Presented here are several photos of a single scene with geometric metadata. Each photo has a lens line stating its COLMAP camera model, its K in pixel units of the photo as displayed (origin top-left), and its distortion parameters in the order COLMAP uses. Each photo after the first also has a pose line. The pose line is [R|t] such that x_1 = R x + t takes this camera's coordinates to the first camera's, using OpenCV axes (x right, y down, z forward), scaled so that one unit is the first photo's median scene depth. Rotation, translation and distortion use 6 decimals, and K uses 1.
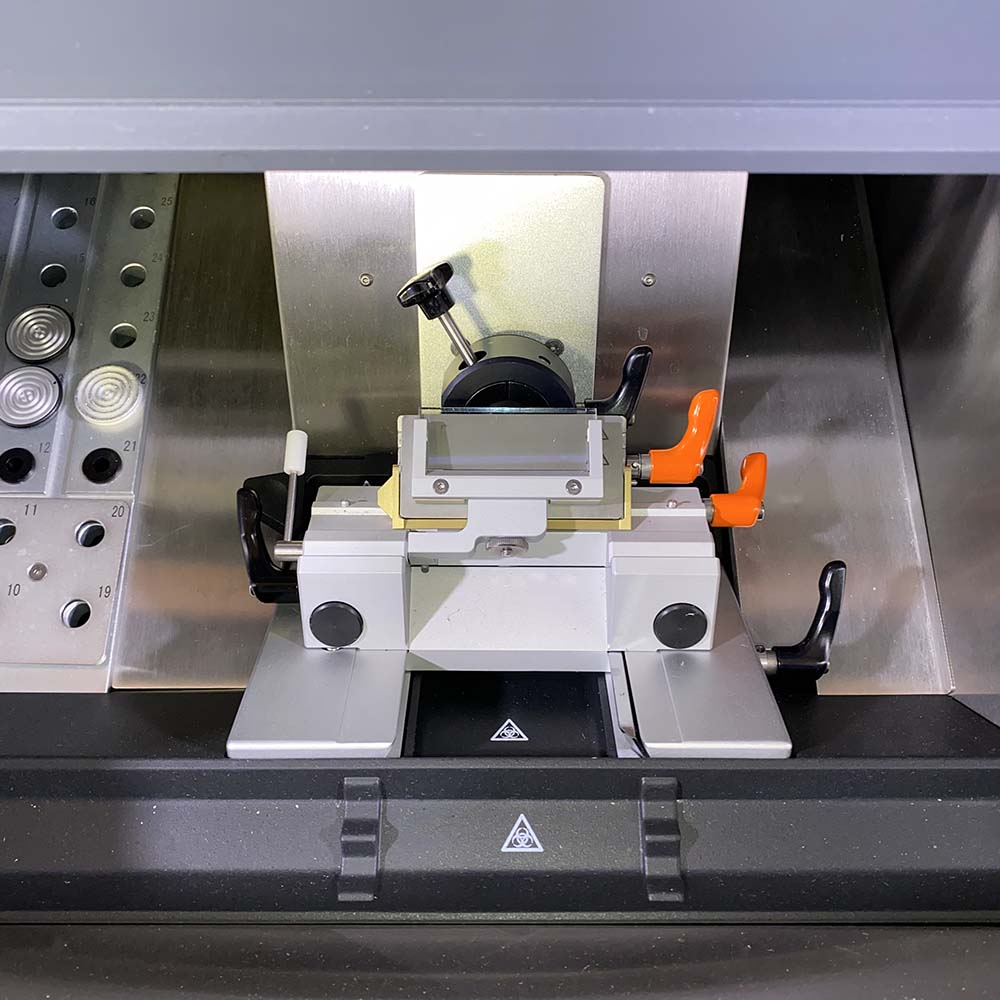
lens RADIAL K [[989.2, 0, 534.1], [0, 989.2, 500.4], [0, 0, 1]] dist [0.006353, -0.012242]
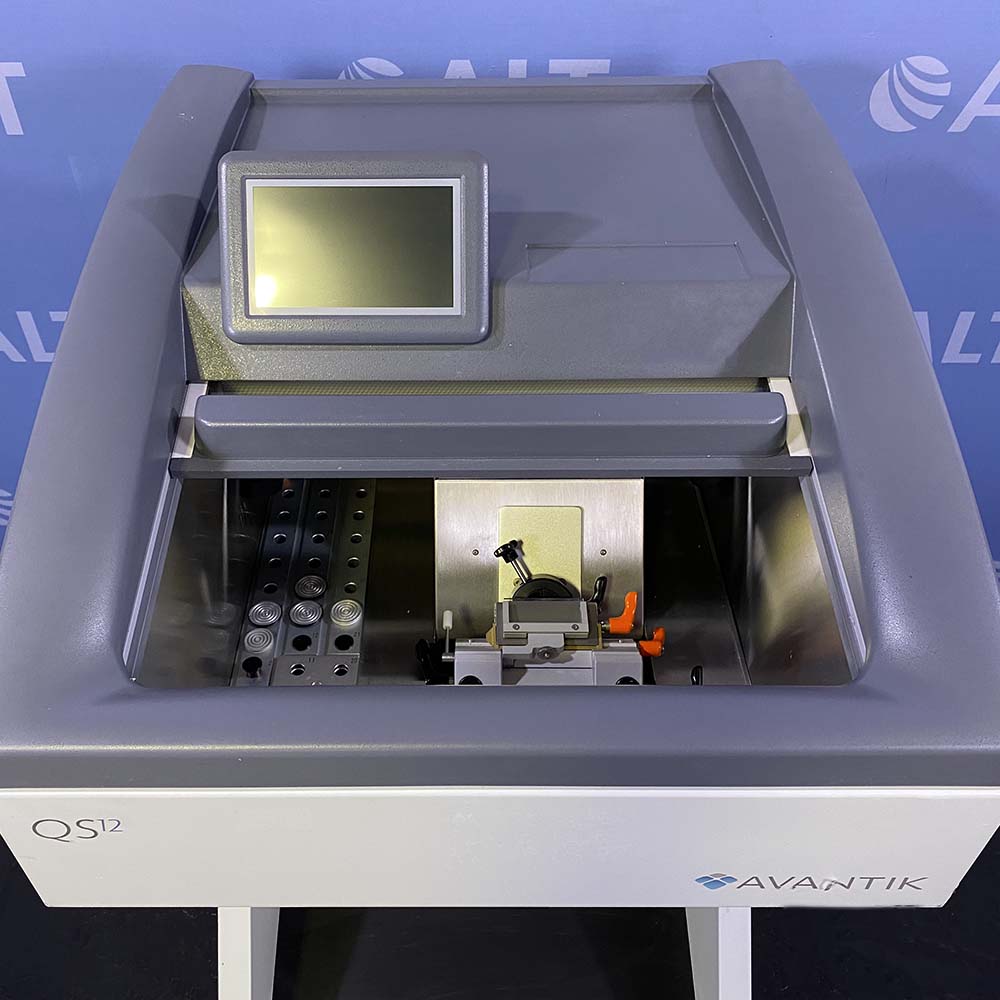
lens RADIAL K [[1121.9, 0, 463.9], [0, 1121.9, 499.1], [0, 0, 1]] dist [0.008152, 0.002199]
pose [[0.999509, -0.020858, -0.023379, -0.139446], [0.008666, 0.901125, -0.433473, 0.784724], [0.030109, 0.433057, 0.900863, -1.354555]]
